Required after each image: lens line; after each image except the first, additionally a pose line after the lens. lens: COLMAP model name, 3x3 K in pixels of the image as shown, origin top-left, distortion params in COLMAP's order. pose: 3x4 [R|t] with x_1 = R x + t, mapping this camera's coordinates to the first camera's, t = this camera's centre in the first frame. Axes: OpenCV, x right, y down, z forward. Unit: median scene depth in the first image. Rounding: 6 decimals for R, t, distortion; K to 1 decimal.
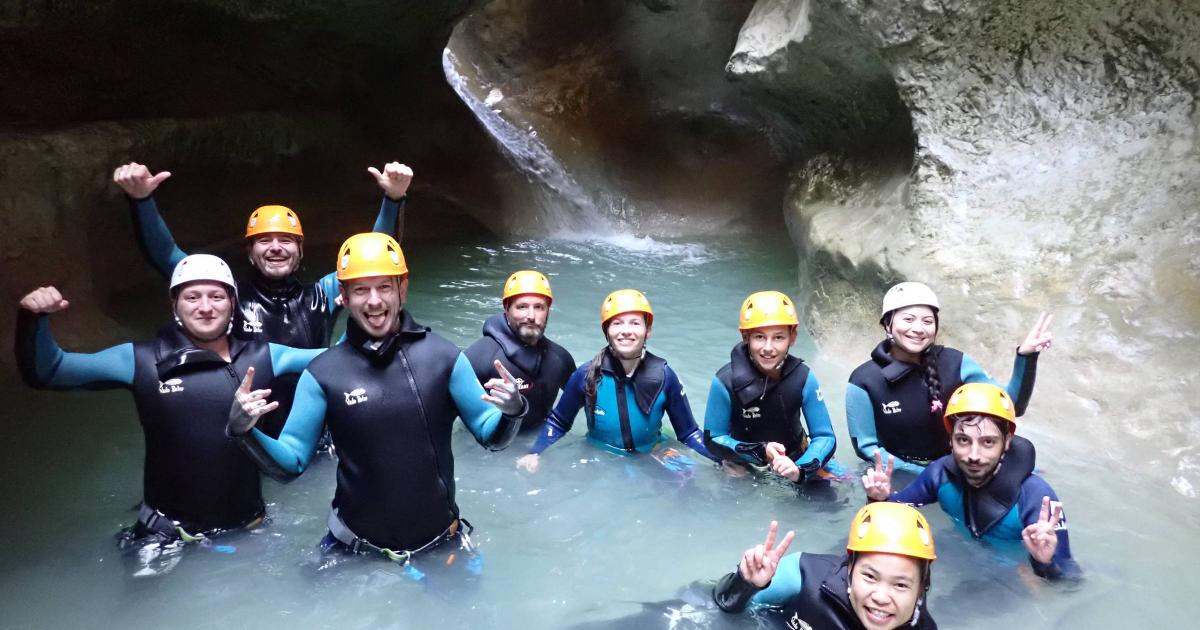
lens RADIAL K [[883.4, 0, 594.3], [0, 883.4, 322.7], [0, 0, 1]] dist [-0.001667, -0.002903]
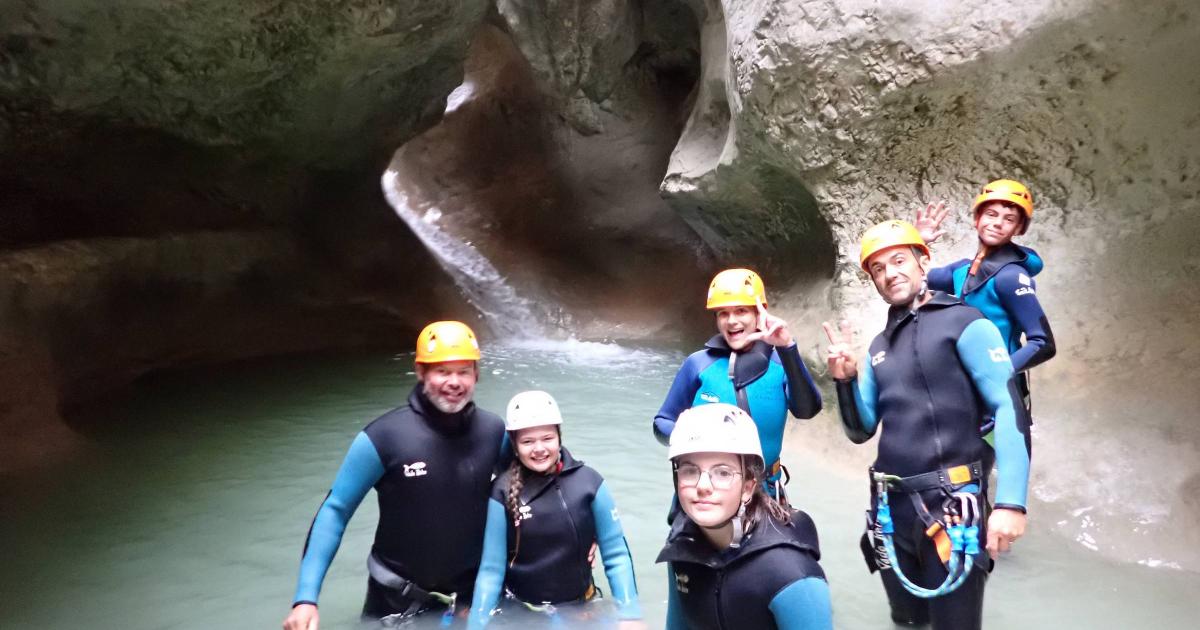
lens RADIAL K [[883.4, 0, 602.8], [0, 883.4, 320.6], [0, 0, 1]] dist [-0.001667, -0.002903]
pose [[0.994588, -0.019833, 0.101990, -0.049879], [0.032695, 0.991487, -0.126034, 0.016147], [-0.098622, 0.128687, 0.986769, -0.075207]]
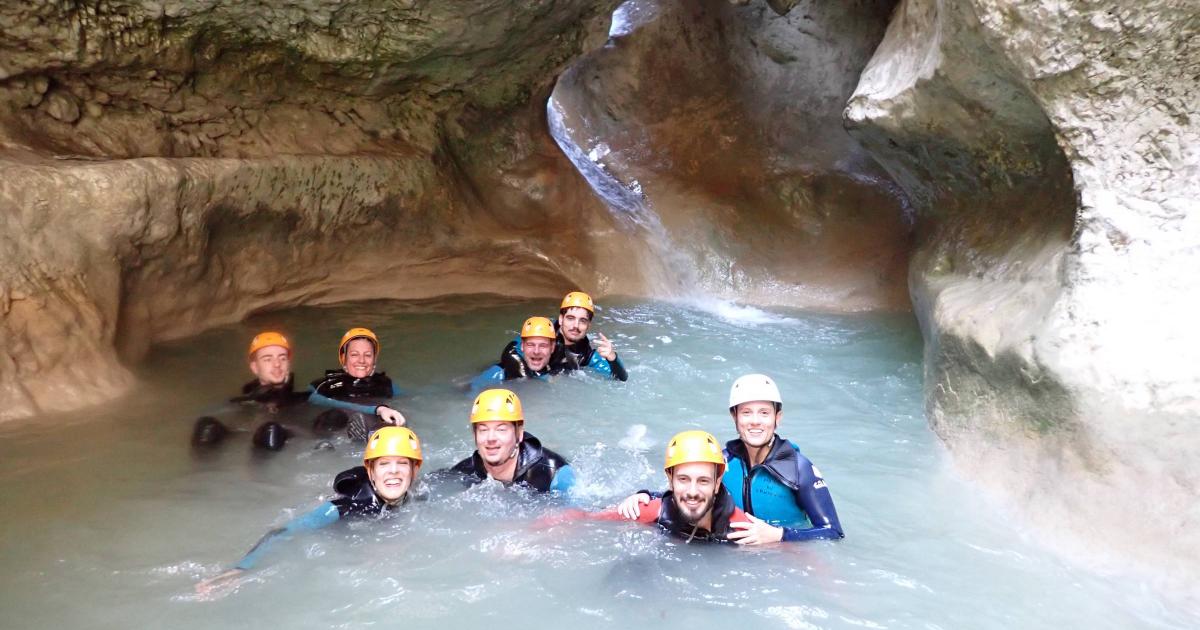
lens RADIAL K [[883.4, 0, 595.2], [0, 883.4, 322.6], [0, 0, 1]] dist [-0.001667, -0.002903]
pose [[0.987713, 0.047444, -0.148901, 0.065946], [-0.057795, 0.996146, -0.065971, -0.023083], [0.145197, 0.073766, 0.986649, 0.182668]]
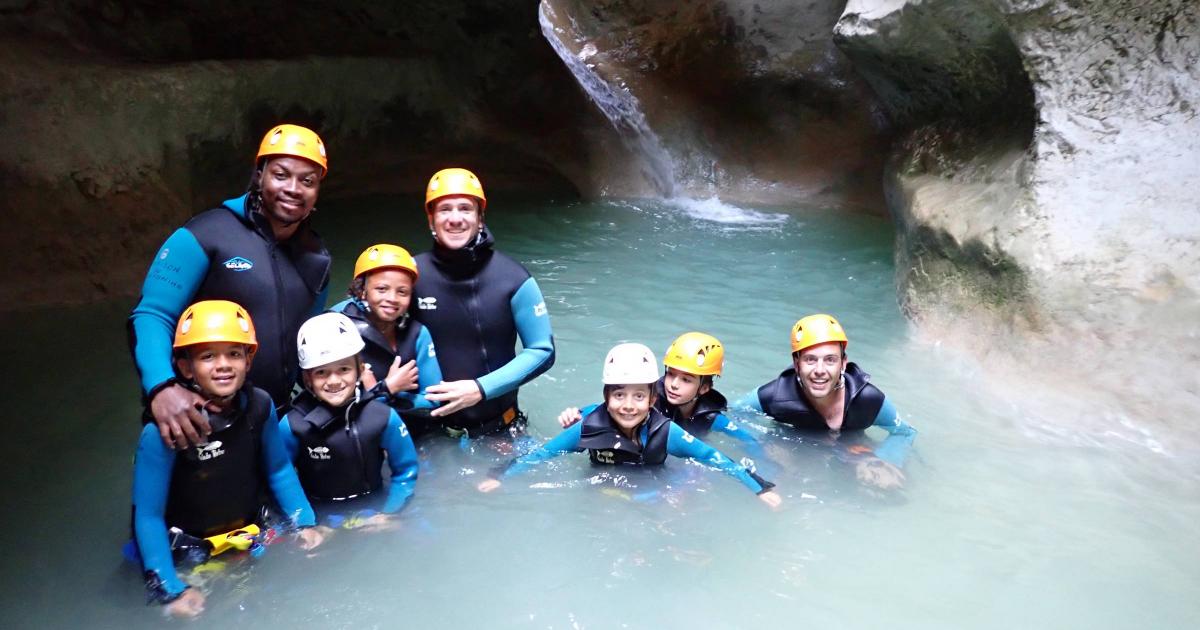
lens RADIAL K [[883.4, 0, 597.6], [0, 883.4, 326.8], [0, 0, 1]] dist [-0.001667, -0.002903]
pose [[0.995023, 0.062150, -0.077894, -0.014962], [-0.058150, 0.996921, 0.052606, -0.003051], [0.080923, -0.047815, 0.995573, 0.012146]]
